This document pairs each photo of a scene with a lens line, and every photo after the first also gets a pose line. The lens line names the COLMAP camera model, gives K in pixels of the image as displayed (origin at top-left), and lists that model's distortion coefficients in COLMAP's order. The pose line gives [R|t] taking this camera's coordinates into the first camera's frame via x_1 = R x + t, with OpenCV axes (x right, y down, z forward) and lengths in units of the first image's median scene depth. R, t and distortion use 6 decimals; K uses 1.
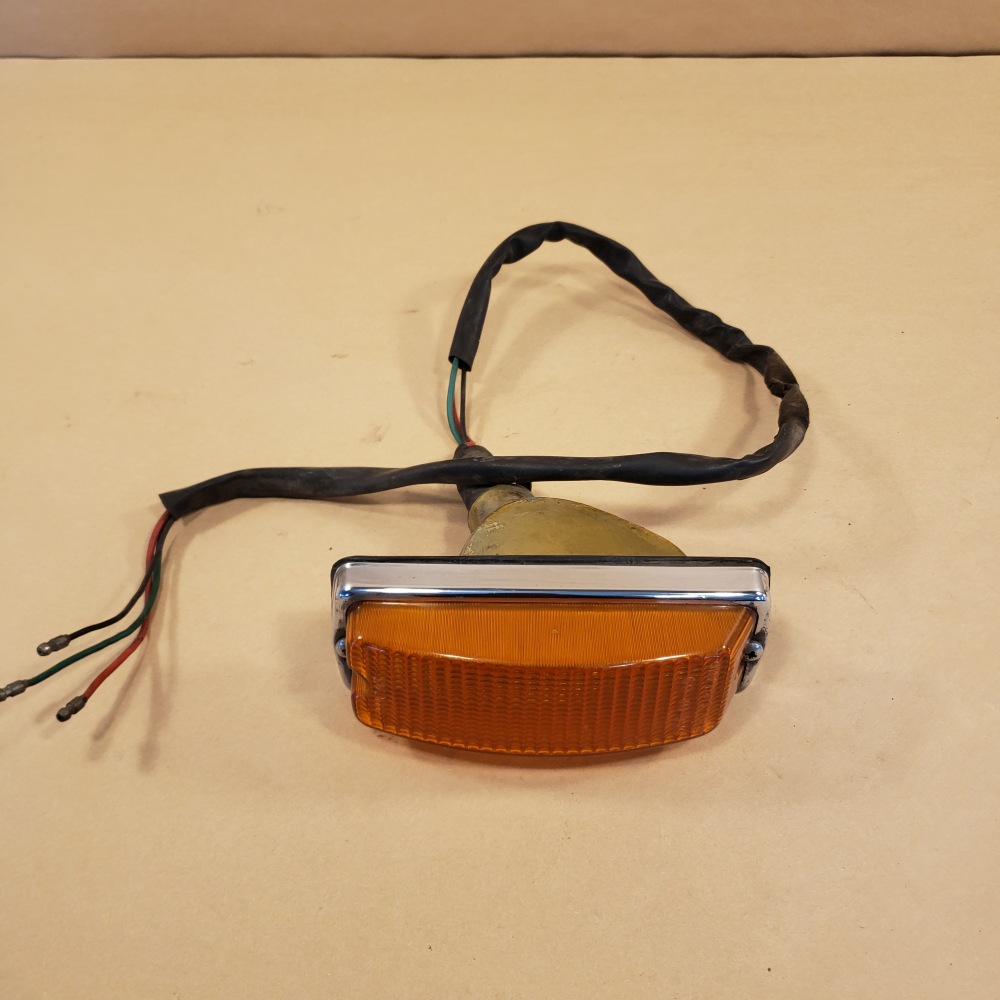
lens RADIAL K [[1067.3, 0, 491.5], [0, 1067.3, 499.0], [0, 0, 1]] dist [-0.034691, 0.000000]
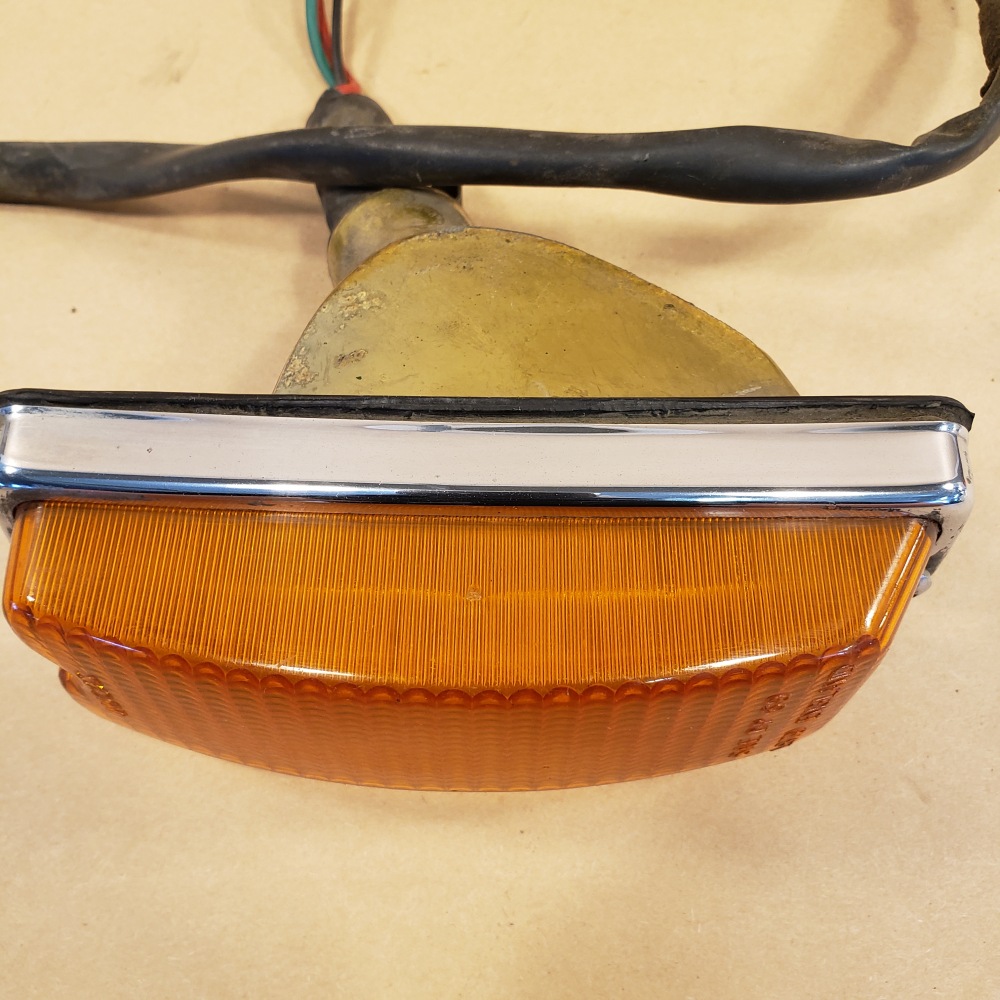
lens RADIAL K [[1067.3, 0, 490.8], [0, 1067.3, 480.2], [0, 0, 1]] dist [-0.034691, 0.000000]
pose [[0.999979, 0.005926, -0.002426, 0.059337], [-0.004777, 0.942702, 0.333600, -0.053523], [0.004264, -0.333582, 0.942711, 0.551860]]
